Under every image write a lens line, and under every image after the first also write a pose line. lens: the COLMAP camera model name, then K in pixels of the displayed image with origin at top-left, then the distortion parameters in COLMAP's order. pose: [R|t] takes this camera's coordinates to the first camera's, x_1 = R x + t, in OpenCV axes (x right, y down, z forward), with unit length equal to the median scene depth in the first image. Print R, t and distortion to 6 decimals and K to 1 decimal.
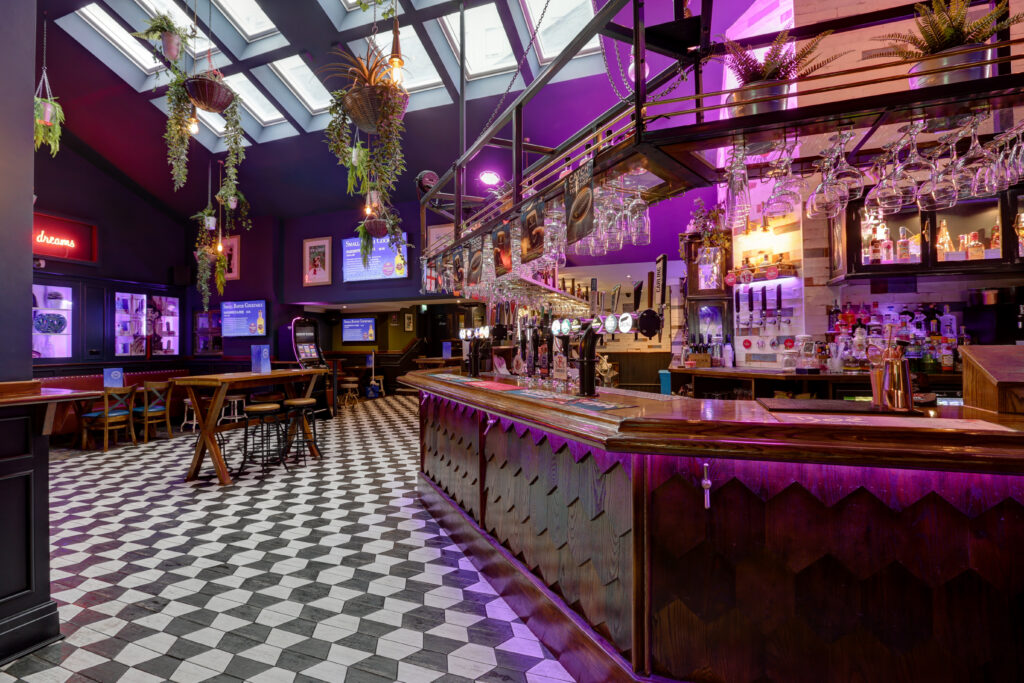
lens RADIAL K [[462.0, 0, 510.8], [0, 462.0, 337.2], [0, 0, 1]] dist [-0.017661, 0.000178]
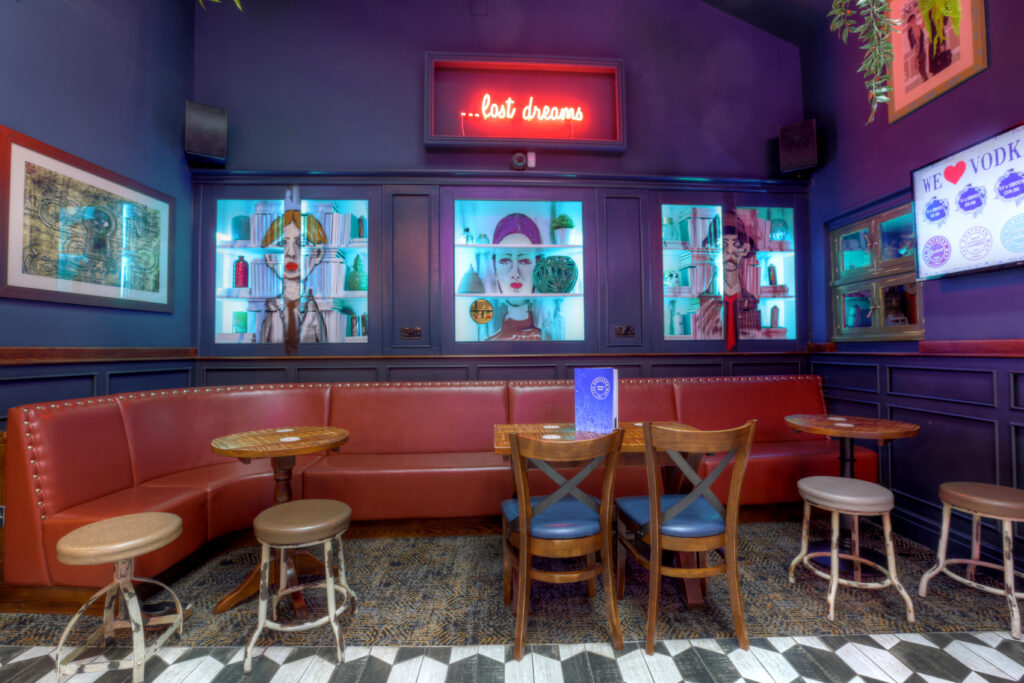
lens RADIAL K [[462.0, 0, 510.8], [0, 462.0, 337.2], [0, 0, 1]] dist [-0.017661, 0.000178]
pose [[0.344536, -0.011943, -0.938697, -0.441271], [0.015495, 0.999855, -0.007034, 0.037191], [0.938645, -0.012122, 0.344672, 0.639832]]
